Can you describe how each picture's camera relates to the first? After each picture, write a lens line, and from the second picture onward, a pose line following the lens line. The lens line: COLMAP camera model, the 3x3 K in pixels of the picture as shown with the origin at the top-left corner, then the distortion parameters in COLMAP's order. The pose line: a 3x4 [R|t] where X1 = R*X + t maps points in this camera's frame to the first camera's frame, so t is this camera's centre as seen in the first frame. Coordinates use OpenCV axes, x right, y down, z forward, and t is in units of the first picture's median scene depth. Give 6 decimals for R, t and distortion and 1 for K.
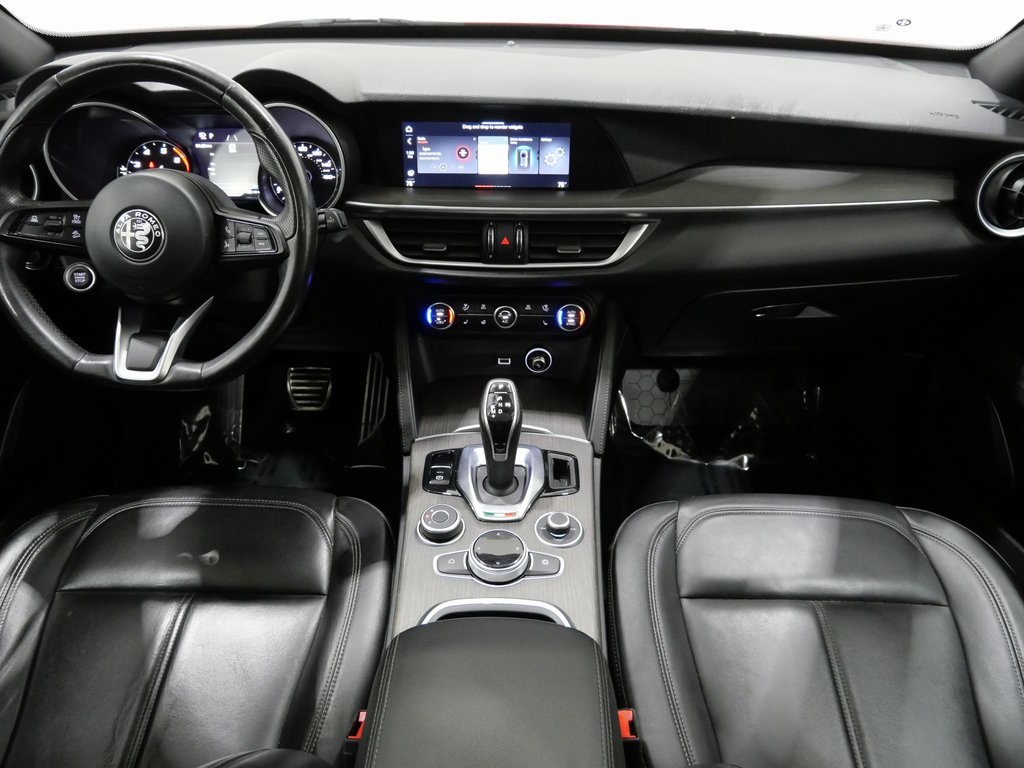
lens RADIAL K [[725.7, 0, 510.3], [0, 725.7, 380.3], [0, 0, 1]] dist [-0.042250, 0.014495]
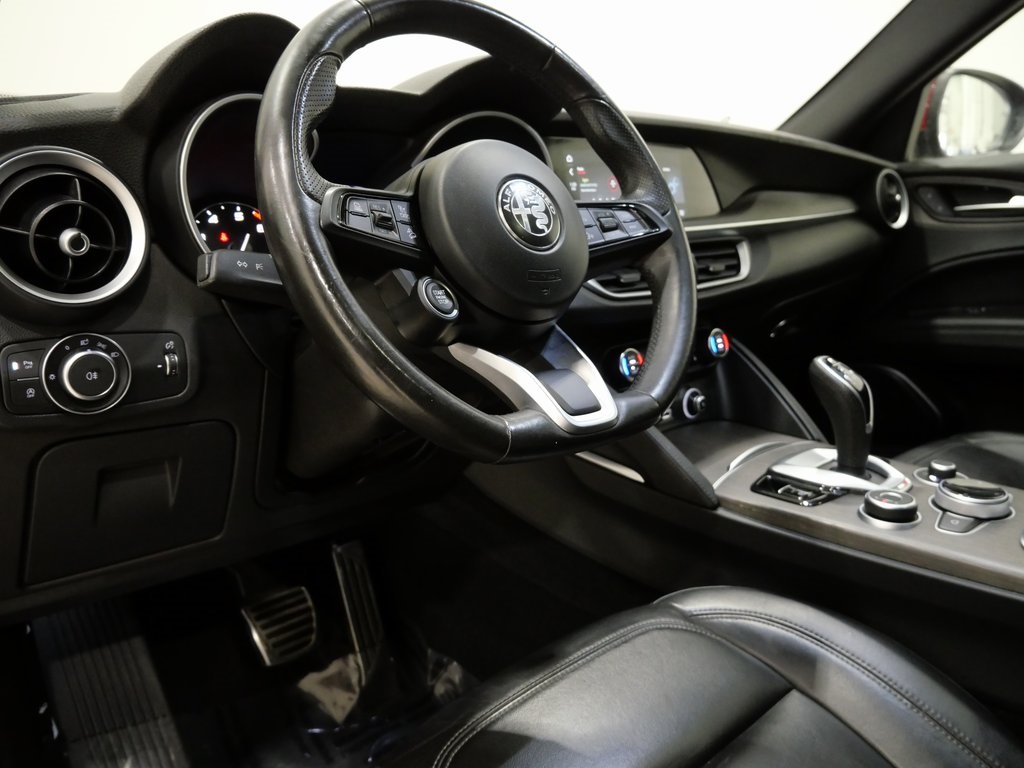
lens RADIAL K [[762.0, 0, 517.3], [0, 762.0, 383.9], [0, 0, 1]] dist [-0.042465, -0.004616]
pose [[0.727971, -0.186682, 0.659703, -0.791694], [0.413260, 0.887249, -0.204954, 0.058923], [-0.547059, 0.421829, 0.723040, 0.439154]]
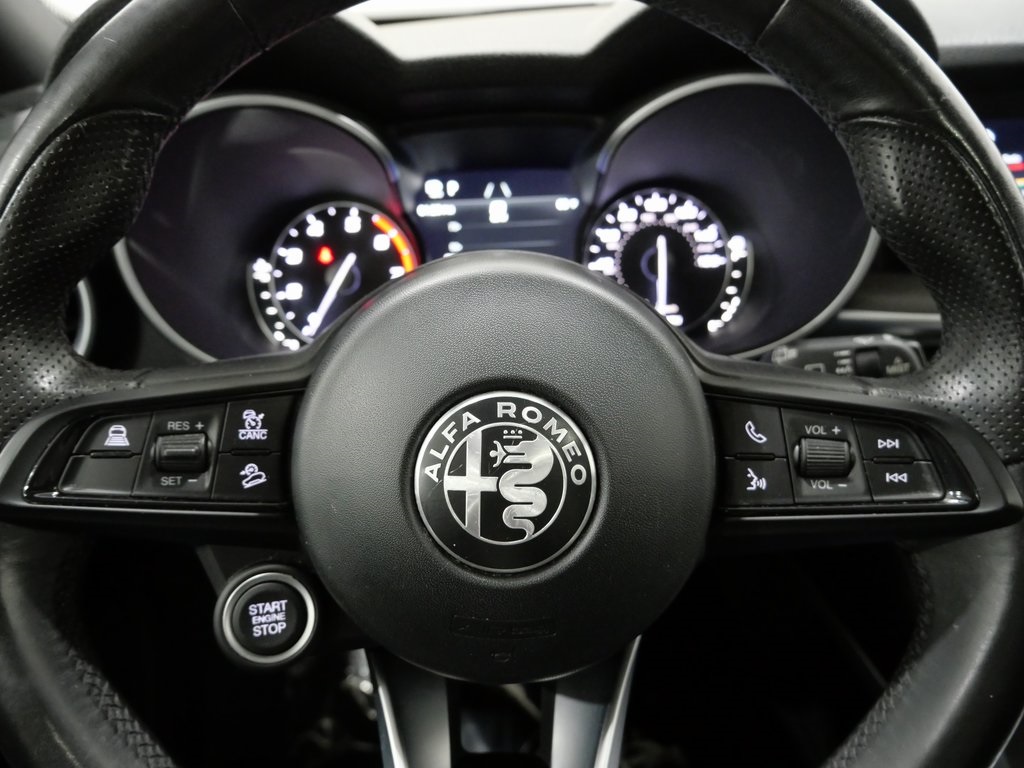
lens RADIAL K [[725.7, 0, 505.8], [0, 725.7, 382.8], [0, 0, 1]] dist [-0.042250, 0.014495]
pose [[0.998044, -0.061233, 0.012566, -0.403350], [0.062259, 0.991721, -0.112309, -0.162478], [-0.005585, 0.112872, 0.993594, 0.555462]]
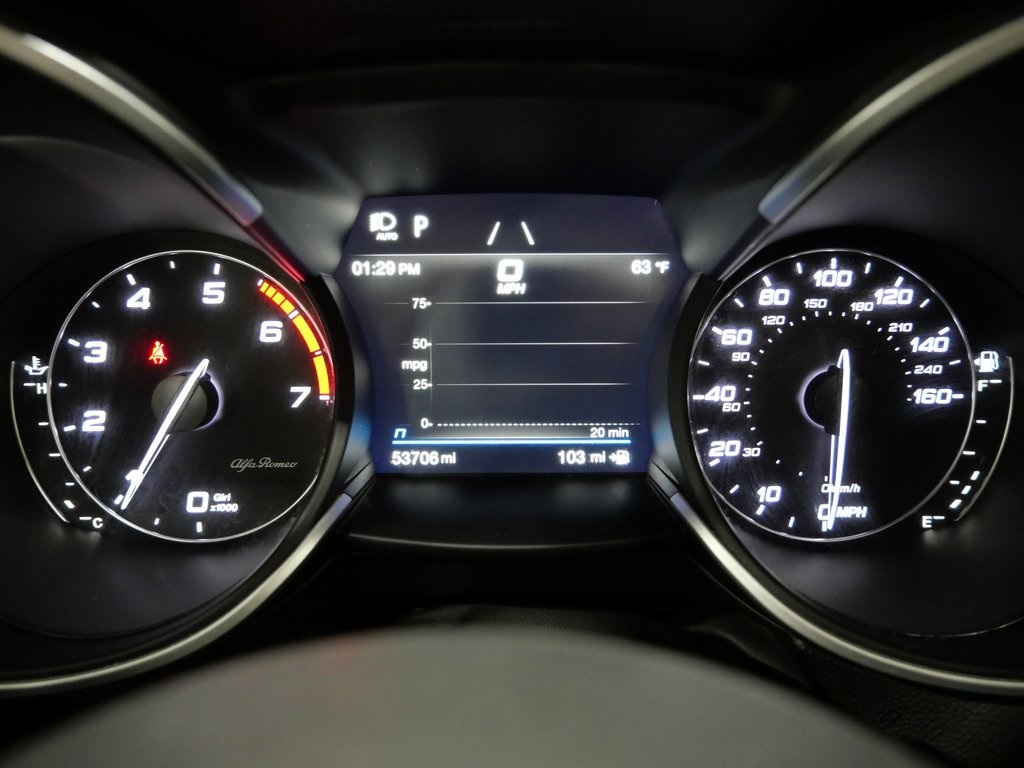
lens RADIAL K [[762.0, 0, 512.3], [0, 762.0, 380.6], [0, 0, 1]] dist [-0.042465, -0.004616]
pose [[0.999802, -0.019365, 0.004669, -0.396673], [0.019786, 0.992548, -0.120238, -0.265925], [-0.002305, 0.120307, 0.992734, 0.776725]]
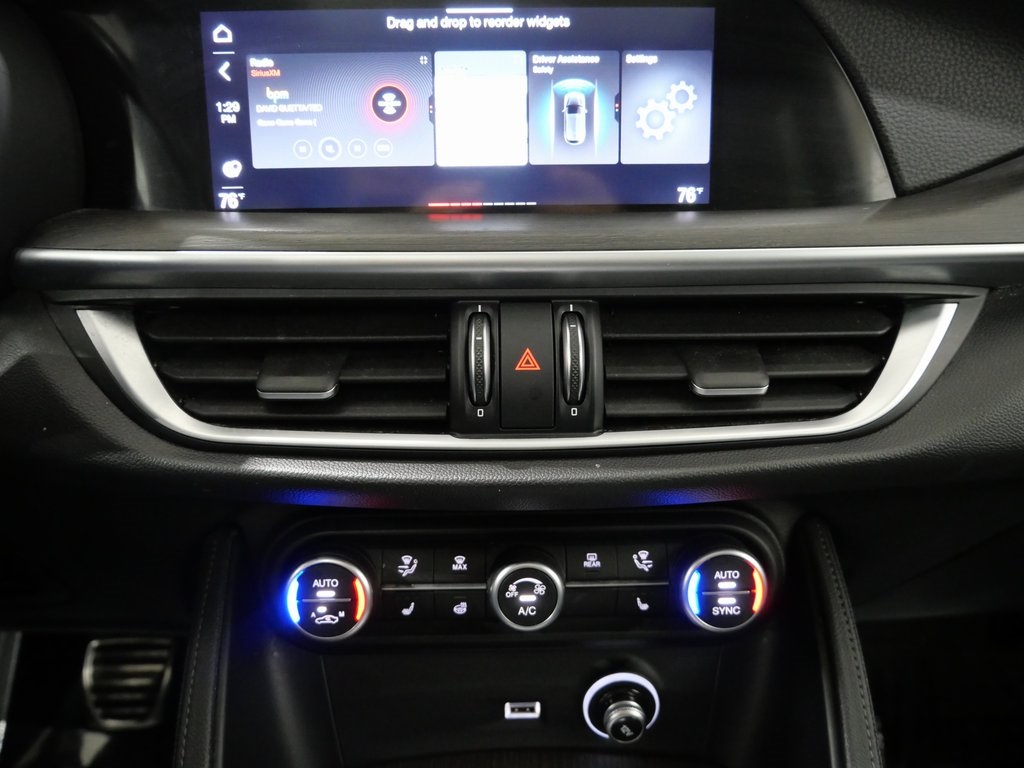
lens RADIAL K [[725.7, 0, 511.7], [0, 725.7, 378.8], [0, 0, 1]] dist [-0.042250, 0.014495]
pose [[0.999109, -0.024919, 0.034058, -0.022584], [0.032126, 0.972434, -0.230953, -0.108077], [-0.027364, 0.231841, 0.972369, 0.662796]]
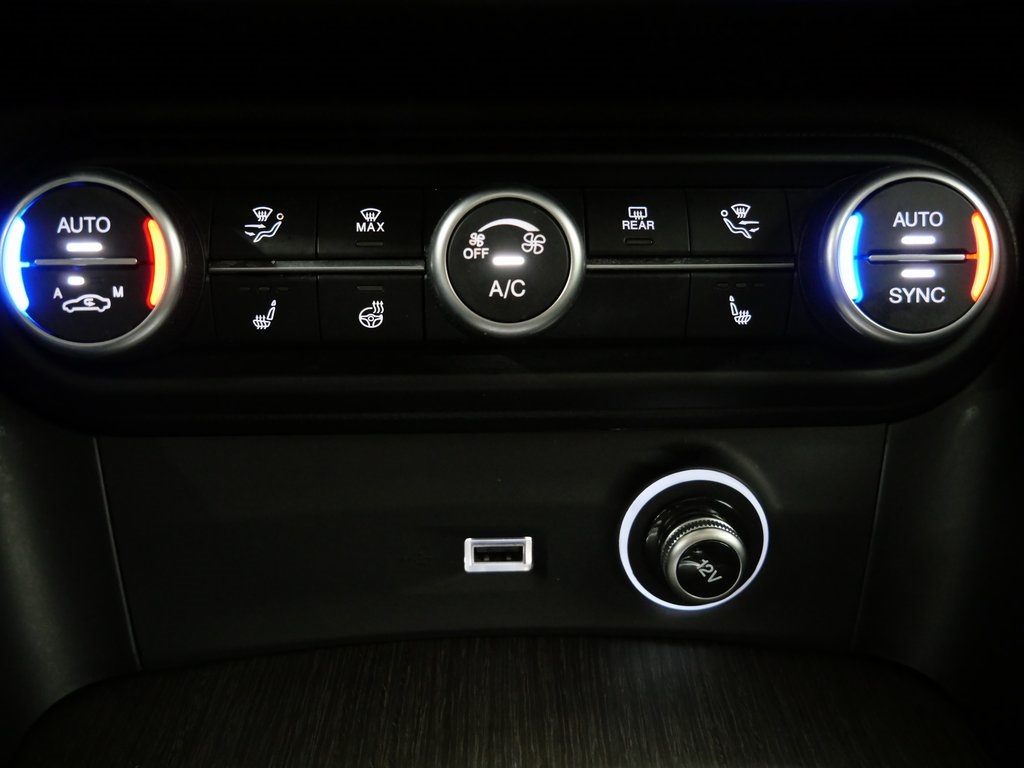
lens RADIAL K [[1032.6, 0, 504.4], [0, 1032.6, 383.0], [0, 0, 1]] dist [-0.002826, 0.000000]
pose [[0.998266, -0.025908, 0.052864, -0.020187], [0.037343, 0.972854, -0.228387, -0.010131], [-0.045512, 0.229965, 0.972134, 0.790213]]
